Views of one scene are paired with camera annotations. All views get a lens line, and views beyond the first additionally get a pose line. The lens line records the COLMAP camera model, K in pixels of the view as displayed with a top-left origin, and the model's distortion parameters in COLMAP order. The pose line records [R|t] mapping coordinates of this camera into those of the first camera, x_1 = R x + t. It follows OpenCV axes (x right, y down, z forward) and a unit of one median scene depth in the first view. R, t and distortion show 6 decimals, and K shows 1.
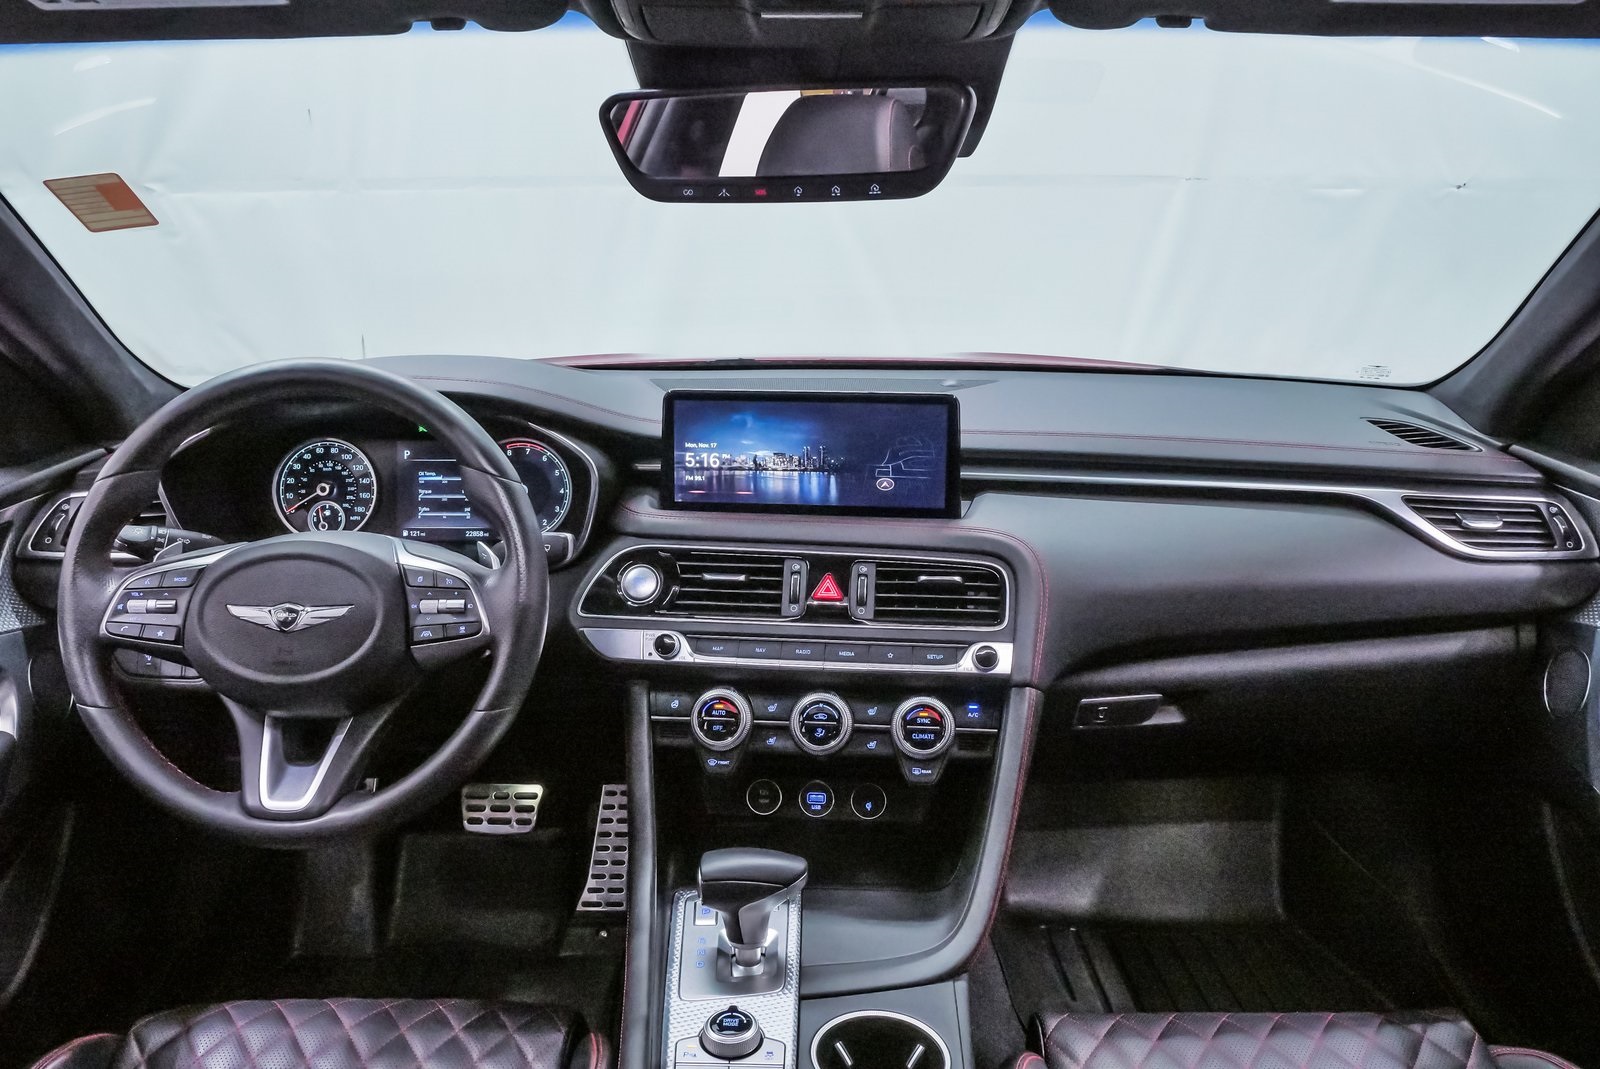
lens RADIAL K [[1169.4, 0, 798.0], [0, 1169.4, 541.3], [0, 0, 1]] dist [-0.044511, 0.019329]
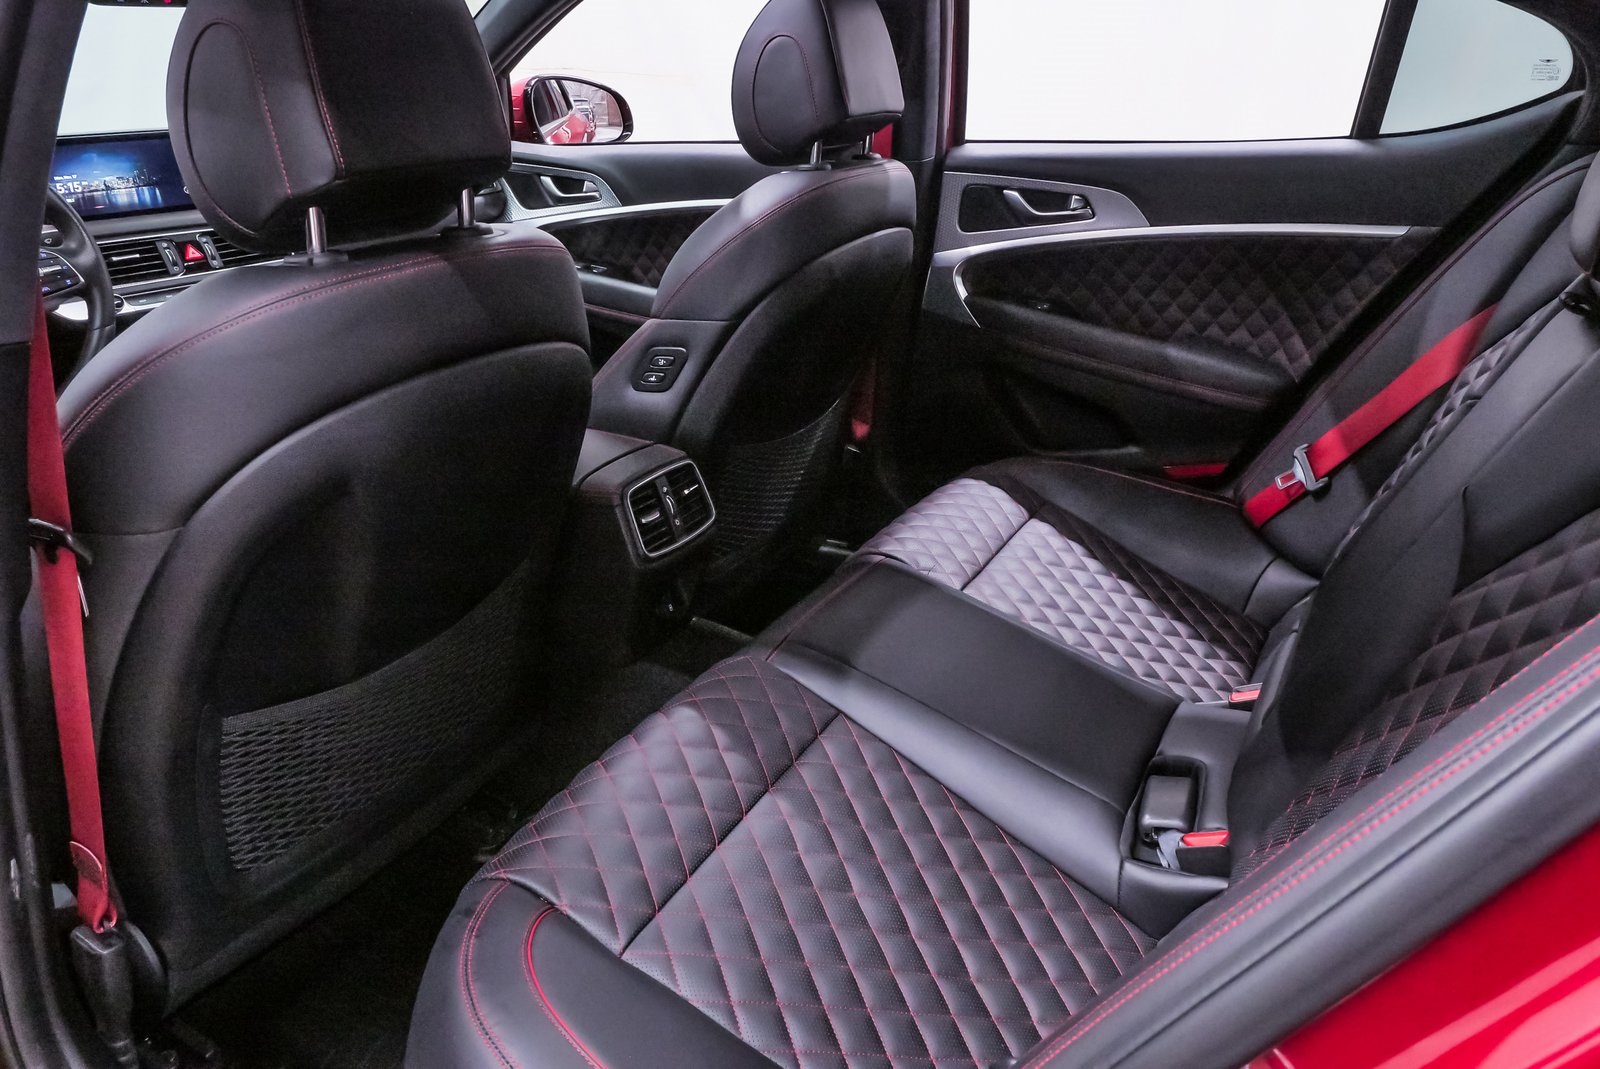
lens RADIAL K [[1169.4, 0, 784.8], [0, 1169.4, 529.5], [0, 0, 1]] dist [-0.044511, 0.019329]
pose [[0.492622, -0.333340, 0.803870, -0.984010], [0.229625, 0.940784, 0.249396, 0.189750], [-0.839402, 0.061731, 0.539994, -0.544263]]
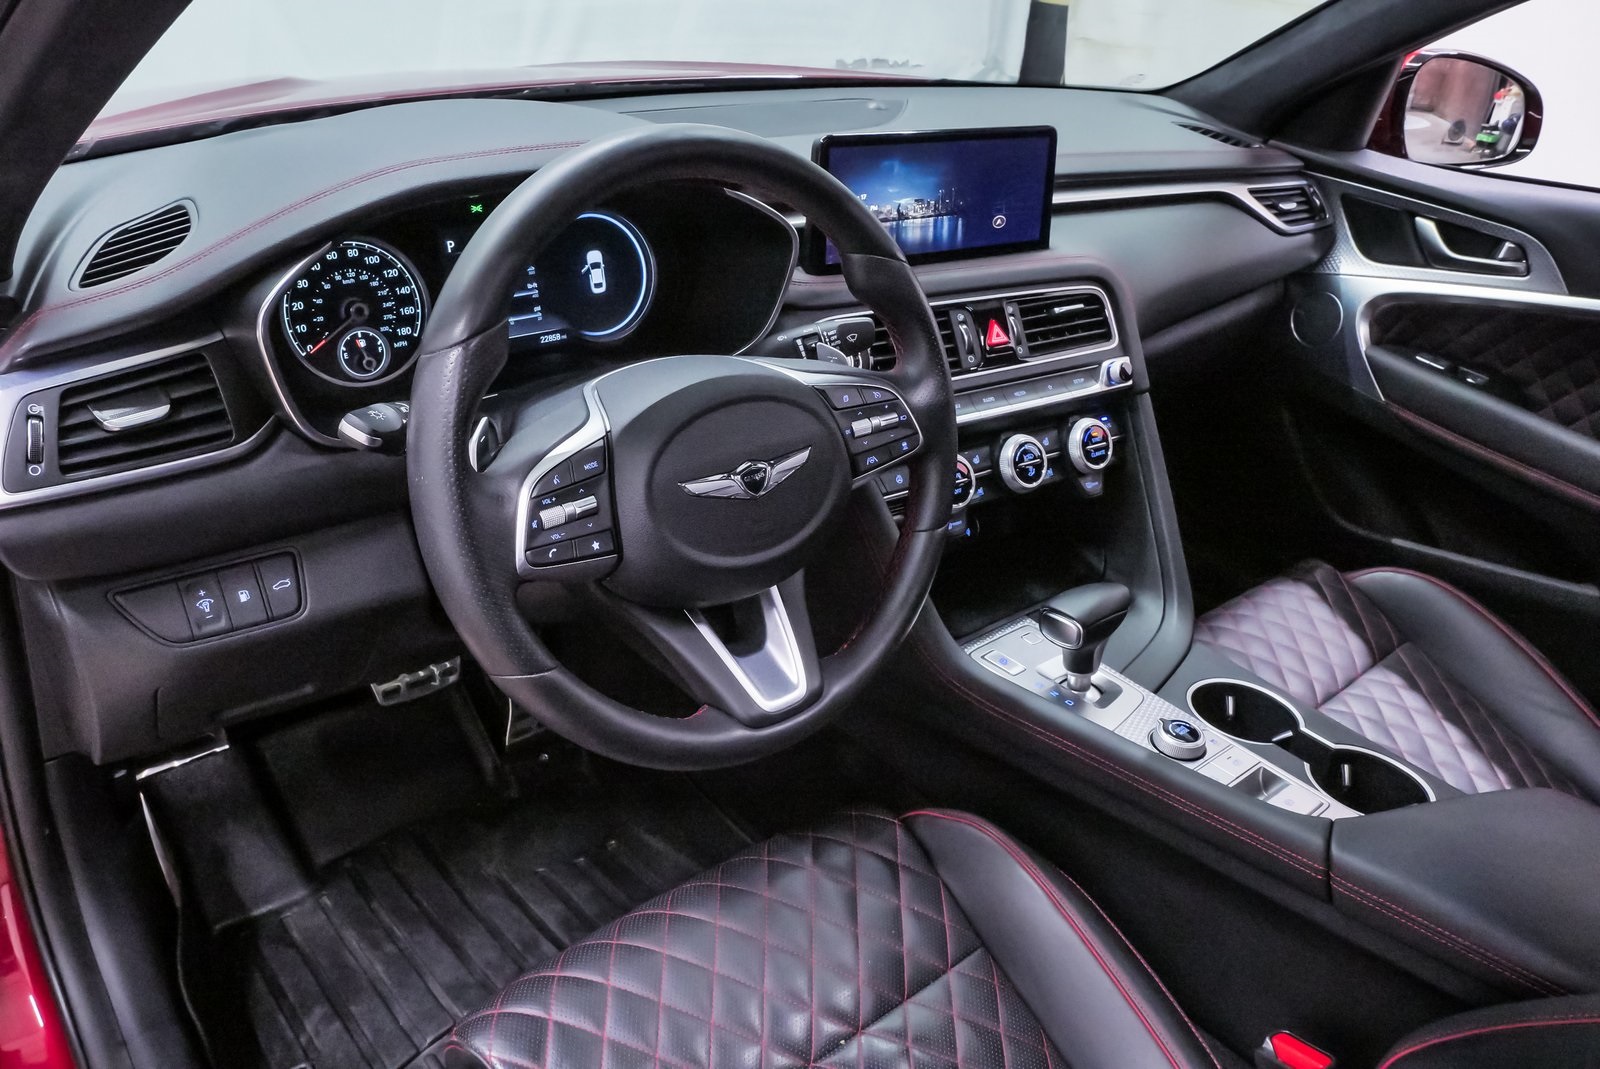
lens RADIAL K [[1169.4, 0, 793.0], [0, 1169.4, 536.1], [0, 0, 1]] dist [-0.044511, 0.019329]
pose [[0.765042, -0.263825, 0.587459, -0.737055], [0.105828, 0.951334, 0.289421, -0.101936], [-0.635226, -0.159250, 0.755730, 0.315105]]
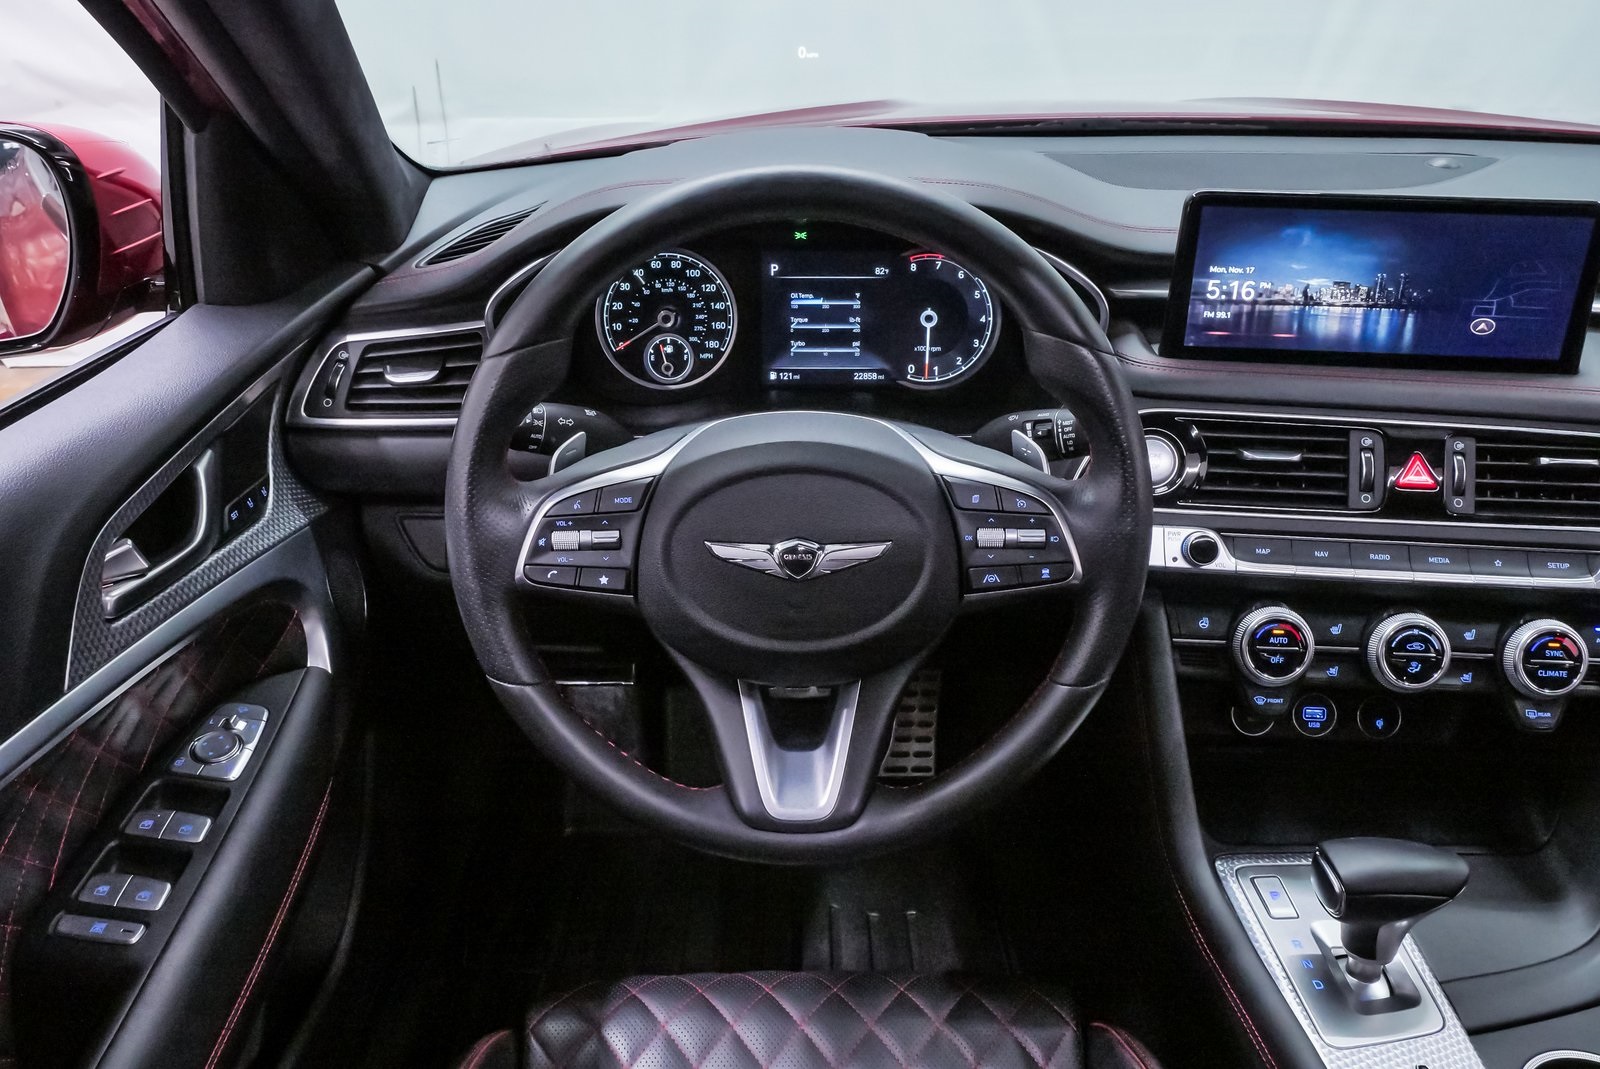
lens RADIAL K [[1169.4, 0, 803.3], [0, 1169.4, 532.6], [0, 0, 1]] dist [-0.044511, 0.019329]
pose [[0.999991, -0.004155, 0.000030, -0.360703], [0.004043, 0.974563, 0.224076, -0.088179], [-0.000961, -0.224074, 0.974572, 0.267075]]
